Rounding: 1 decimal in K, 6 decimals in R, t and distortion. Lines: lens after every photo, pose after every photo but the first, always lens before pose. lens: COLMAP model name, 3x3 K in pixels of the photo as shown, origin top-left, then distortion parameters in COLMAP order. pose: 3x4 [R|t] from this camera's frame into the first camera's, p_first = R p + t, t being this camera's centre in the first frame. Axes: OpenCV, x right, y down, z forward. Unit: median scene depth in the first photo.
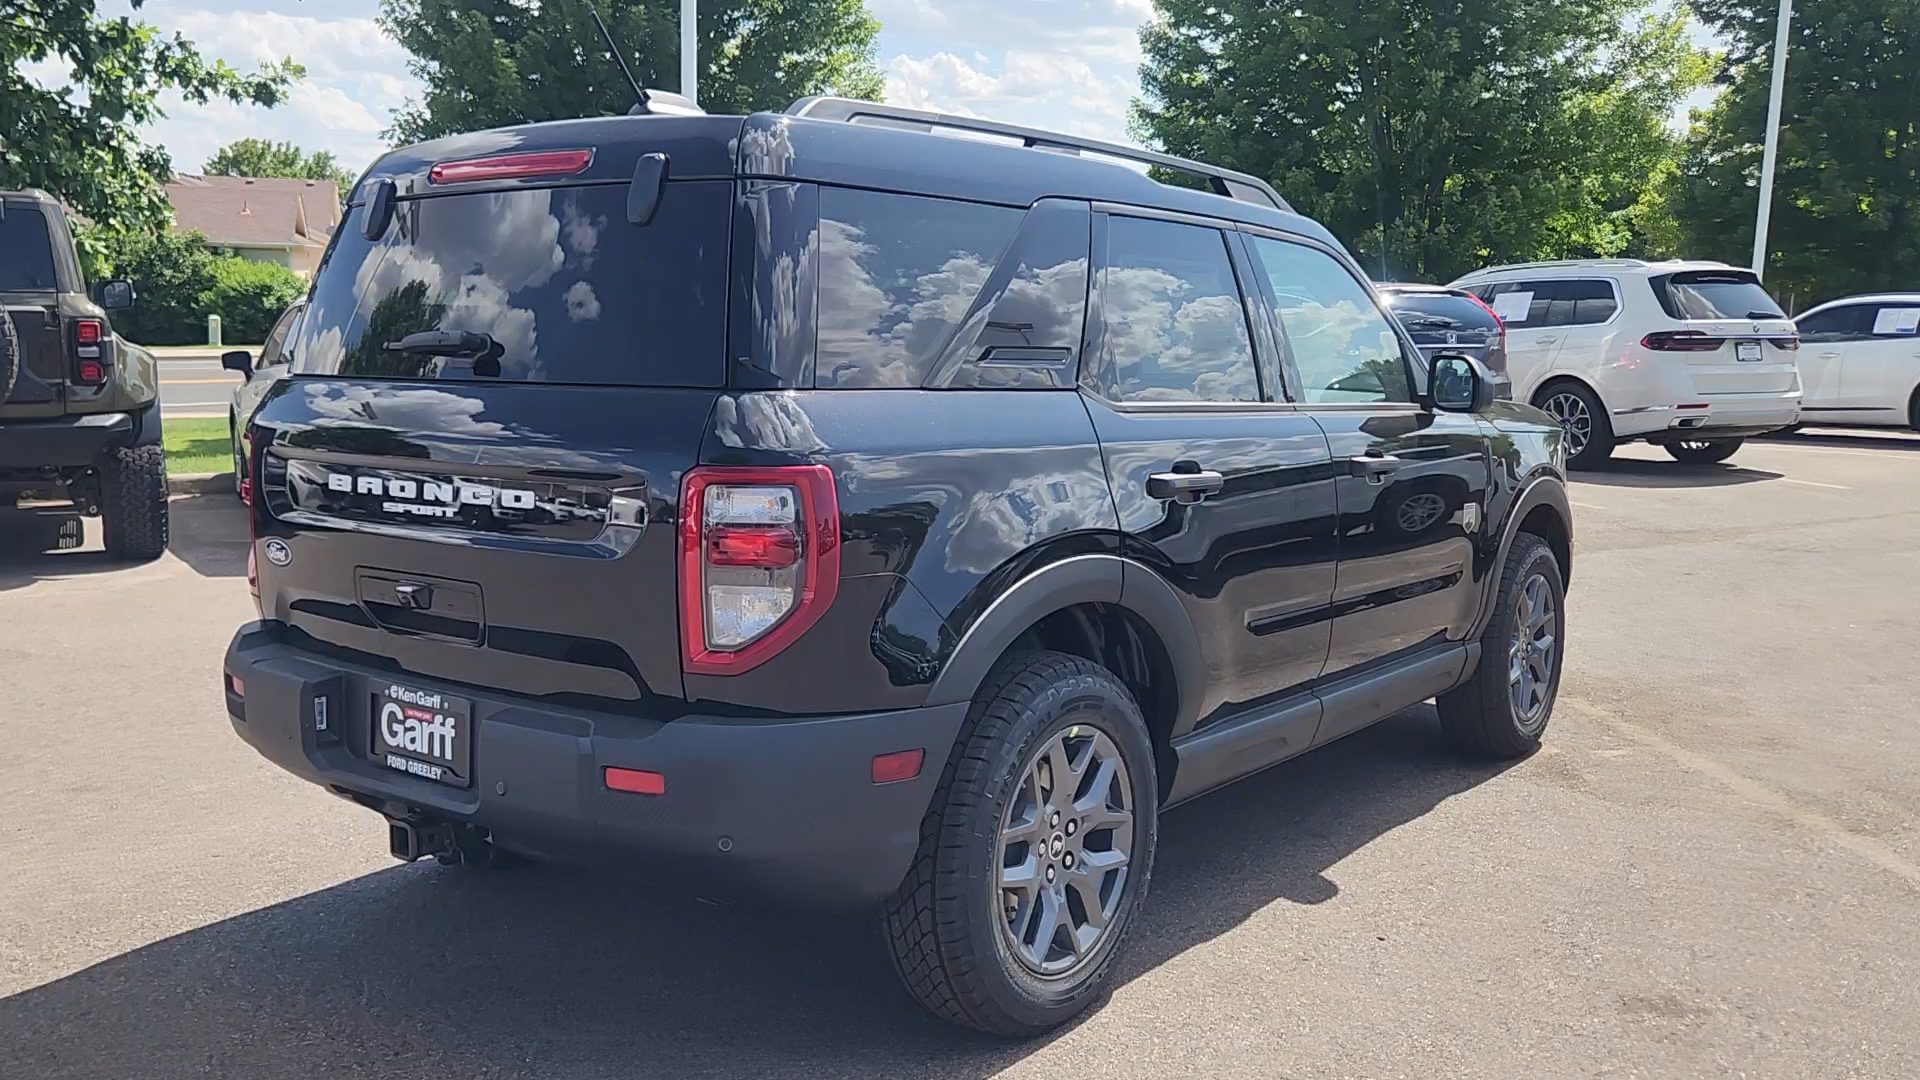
lens RADIAL K [[1634.5, 0, 943.7], [0, 1634.5, 519.6], [0, 0, 1]] dist [0.030695, -0.017360]
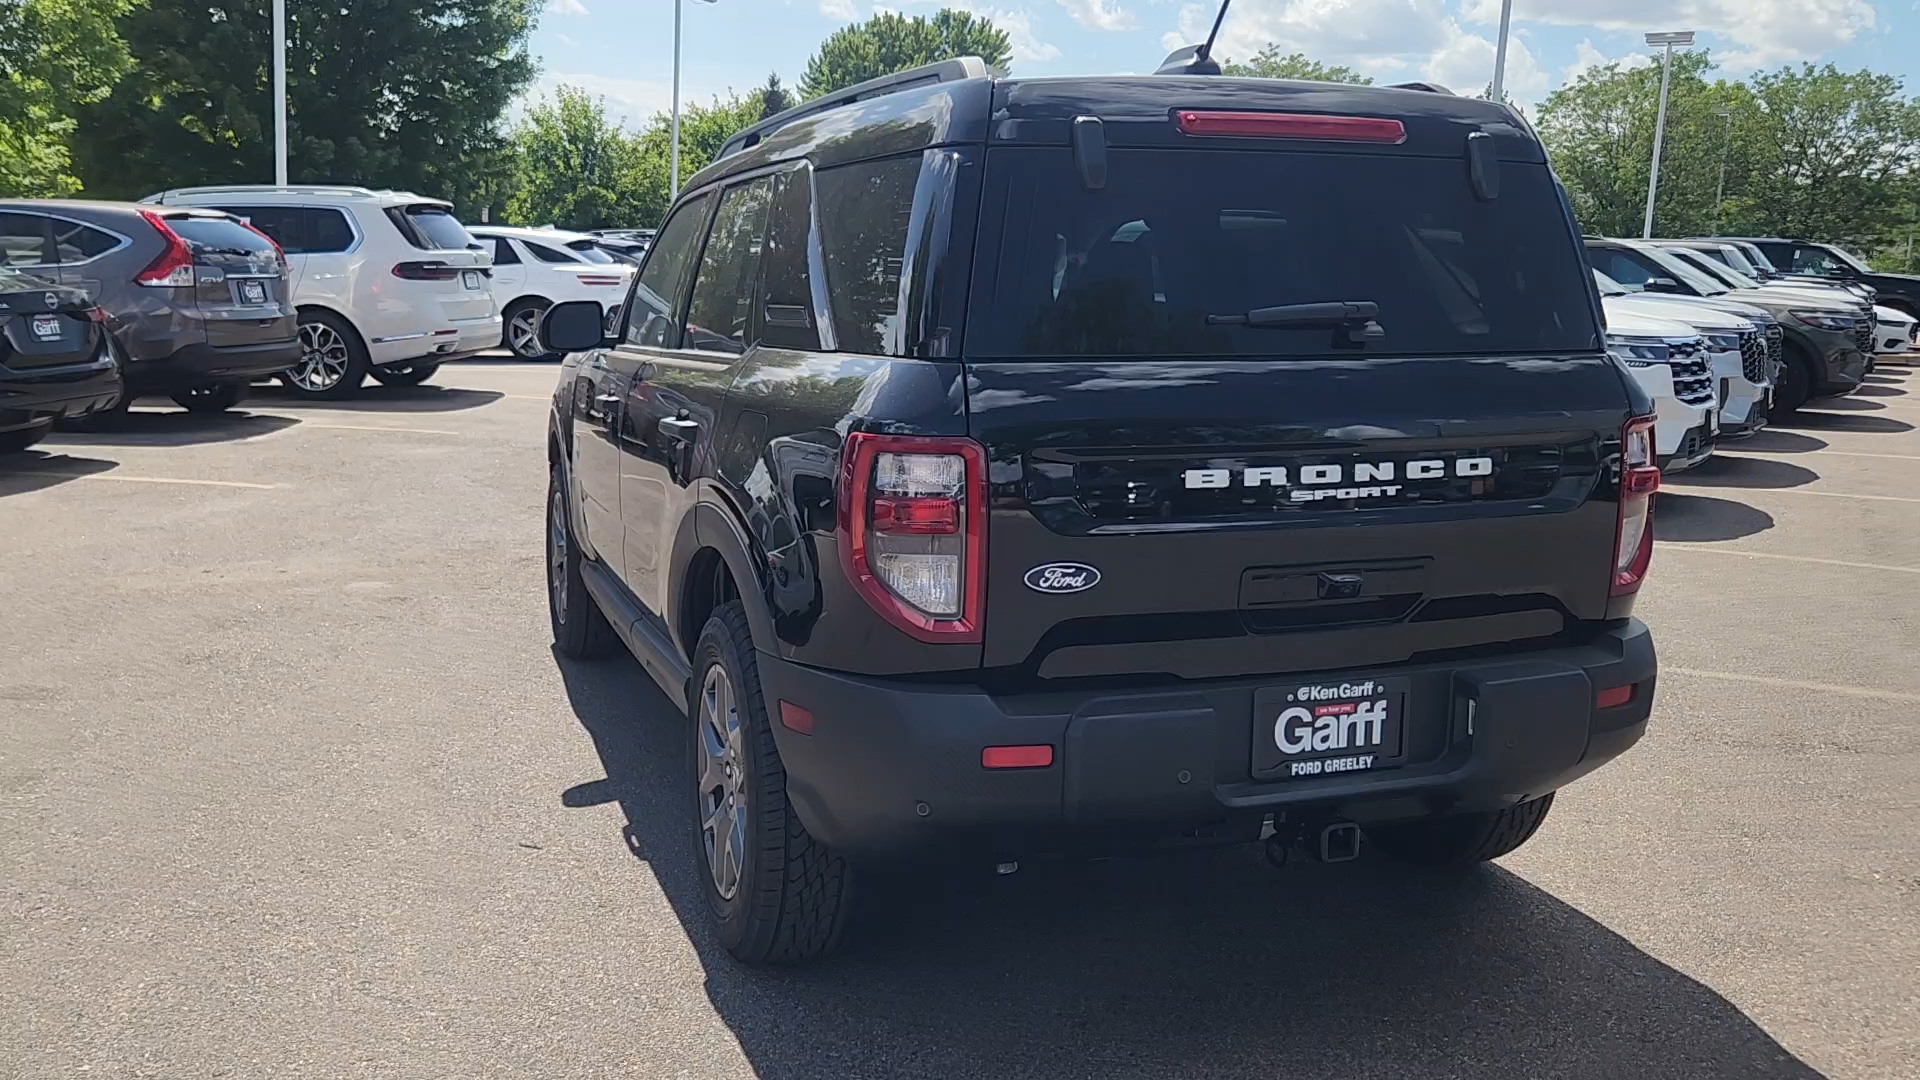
lens RADIAL K [[1634.5, 0, 956.0], [0, 1634.5, 542.0], [0, 0, 1]] dist [0.030695, -0.017360]
pose [[0.537380, -0.138805, 0.831839, -1.107958], [0.086777, 0.990228, 0.109175, -0.090888], [-0.838864, 0.013516, 0.544173, 0.609546]]
